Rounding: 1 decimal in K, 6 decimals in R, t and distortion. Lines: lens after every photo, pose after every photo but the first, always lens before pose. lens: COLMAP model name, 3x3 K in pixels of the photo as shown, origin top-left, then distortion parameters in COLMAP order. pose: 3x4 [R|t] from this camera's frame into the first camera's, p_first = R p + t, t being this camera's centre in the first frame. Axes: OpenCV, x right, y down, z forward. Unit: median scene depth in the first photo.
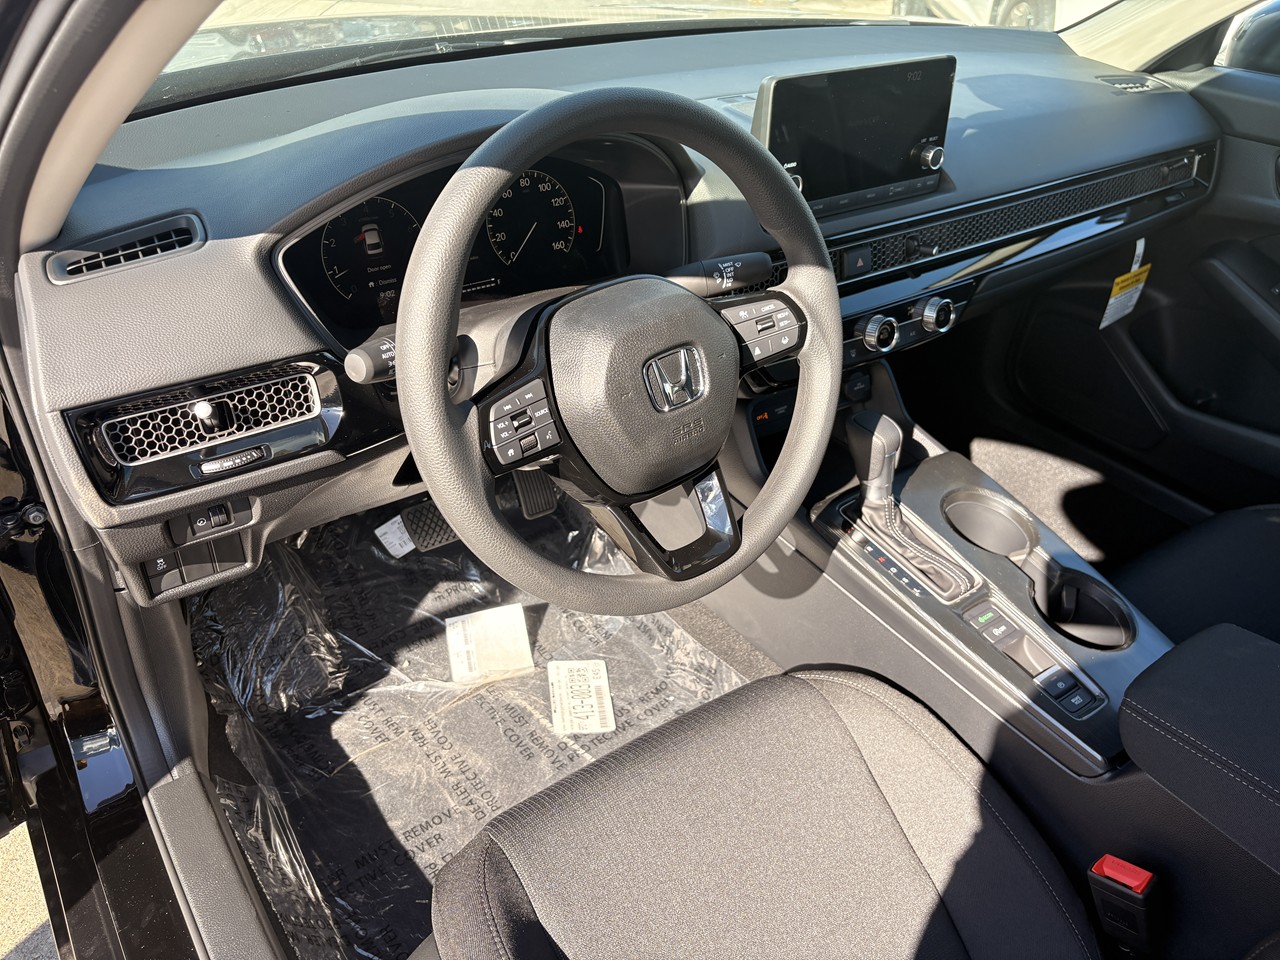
lens RADIAL K [[957.5, 0, 633.5], [0, 957.5, 501.0], [0, 0, 1]] dist [0.002003, -0.000131]
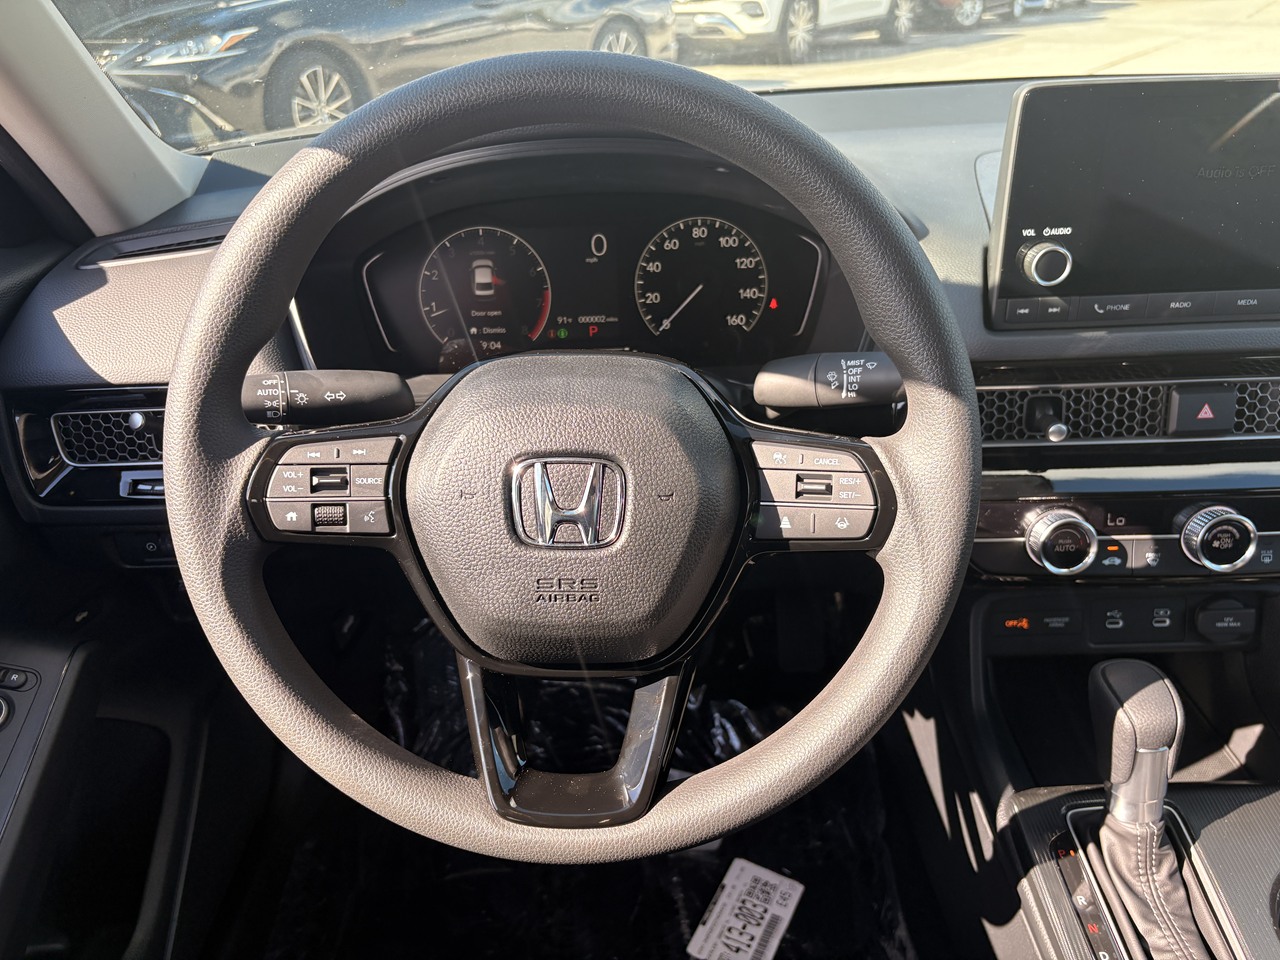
lens RADIAL K [[979.2, 0, 639.8], [0, 979.2, 501.6], [0, 0, 1]] dist [0.081956, -0.120328]
pose [[0.813765, 0.218768, -0.538449, 0.306937], [-0.274869, 0.961159, -0.024900, -0.092197], [0.512088, 0.168266, 0.842290, 0.343323]]
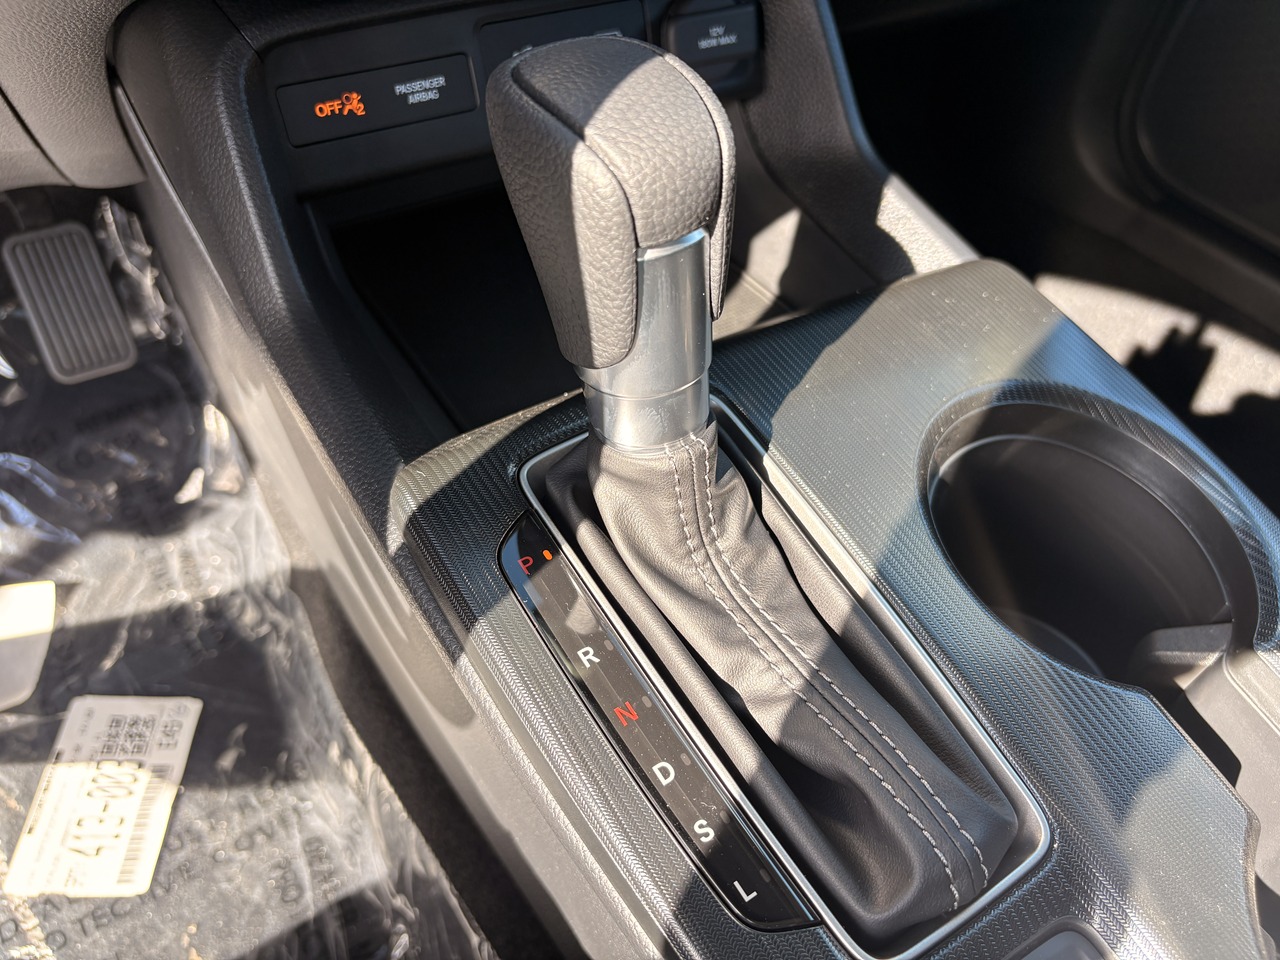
lens RADIAL K [[979.2, 0, 639.8], [0, 979.2, 501.6], [0, 0, 1]] dist [0.081956, -0.120328]
pose [[0.998876, 0.045280, -0.014005, 0.268058], [-0.041943, 0.982083, 0.183720, -0.034238], [0.022073, -0.182926, 0.982879, 0.787934]]
